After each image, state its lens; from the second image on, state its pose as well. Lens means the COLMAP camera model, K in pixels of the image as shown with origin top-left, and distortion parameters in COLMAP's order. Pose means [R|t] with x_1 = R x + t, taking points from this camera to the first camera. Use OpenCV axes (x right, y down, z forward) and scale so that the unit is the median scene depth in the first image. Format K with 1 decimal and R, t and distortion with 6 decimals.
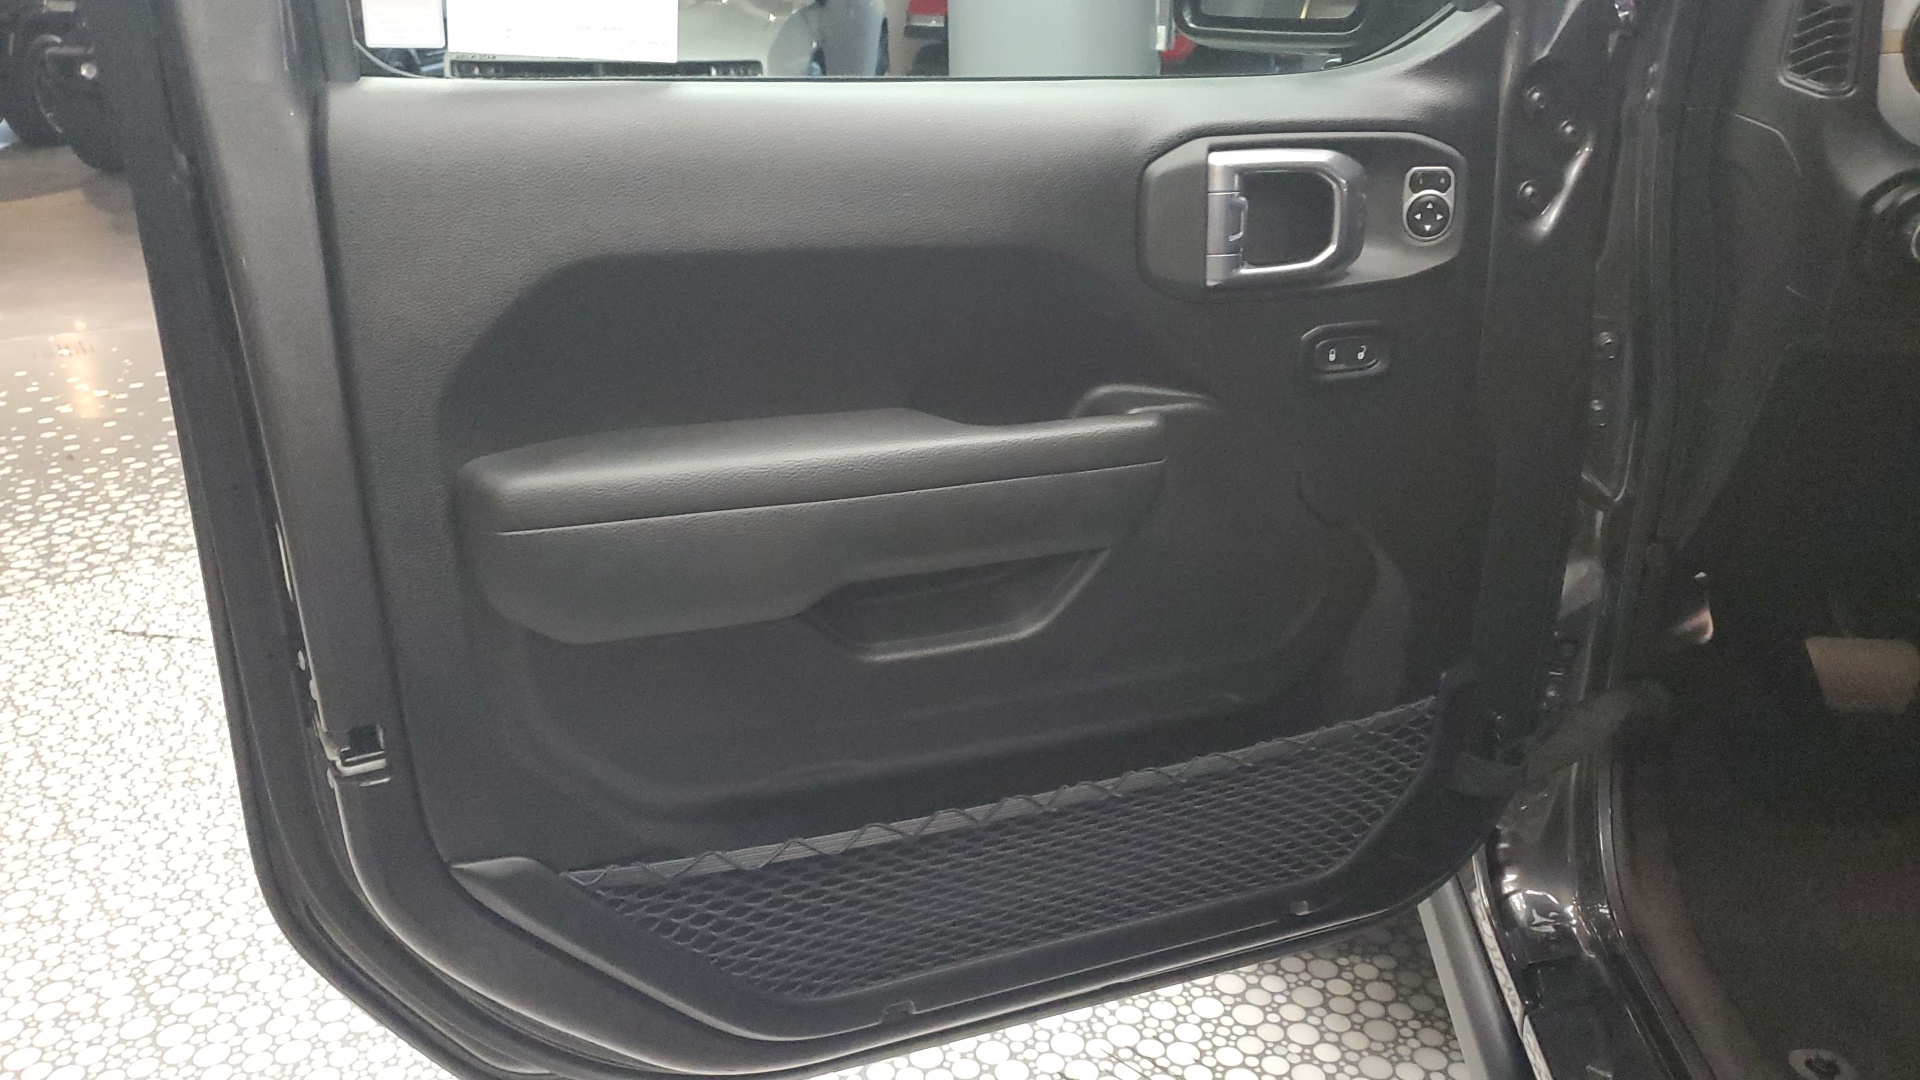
lens RADIAL K [[1501.6, 0, 933.5], [0, 1501.6, 578.7], [0, 0, 1]] dist [0.076918, -0.136289]
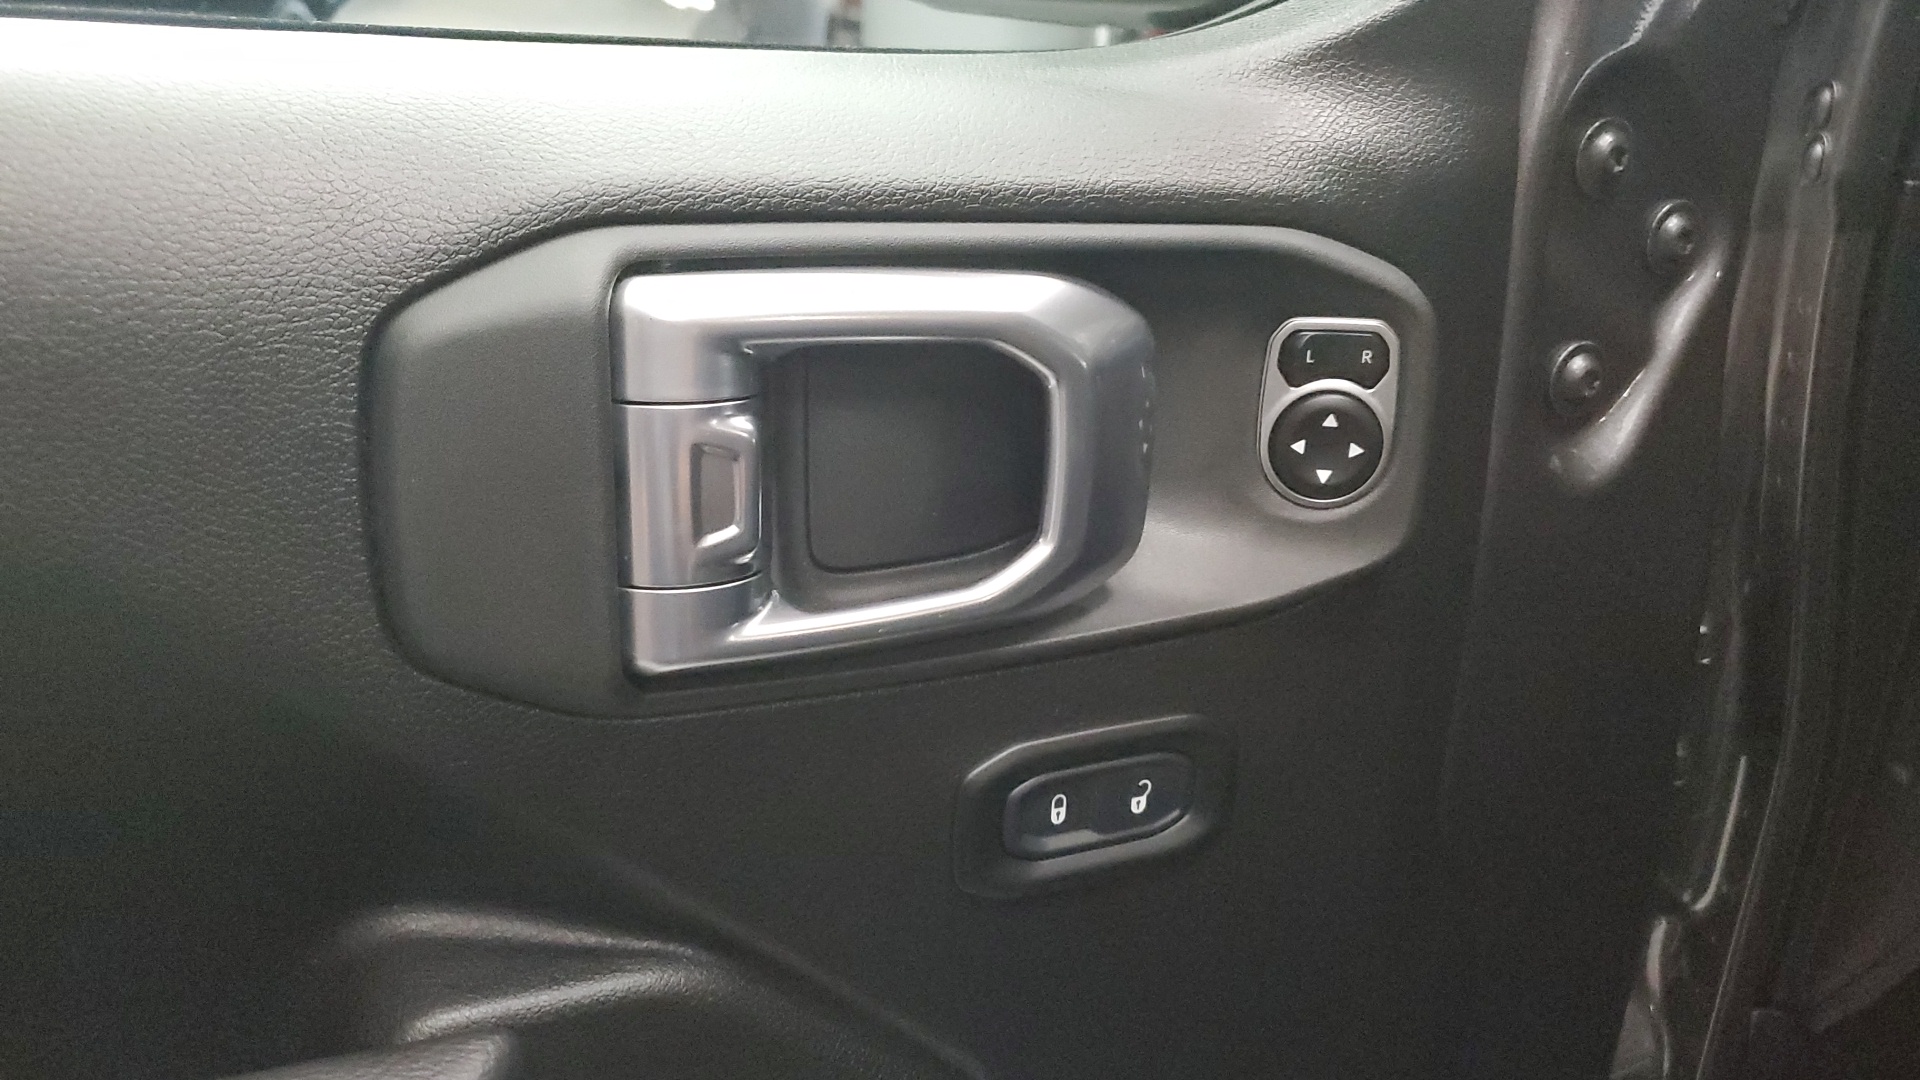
lens RADIAL K [[1501.6, 0, 933.5], [0, 1501.6, 578.7], [0, 0, 1]] dist [0.076918, -0.136289]
pose [[0.998933, 0.040257, 0.022622, 0.220972], [-0.040242, 0.999189, -0.001147, -0.202105], [-0.022650, 0.000235, 0.999743, 0.623602]]
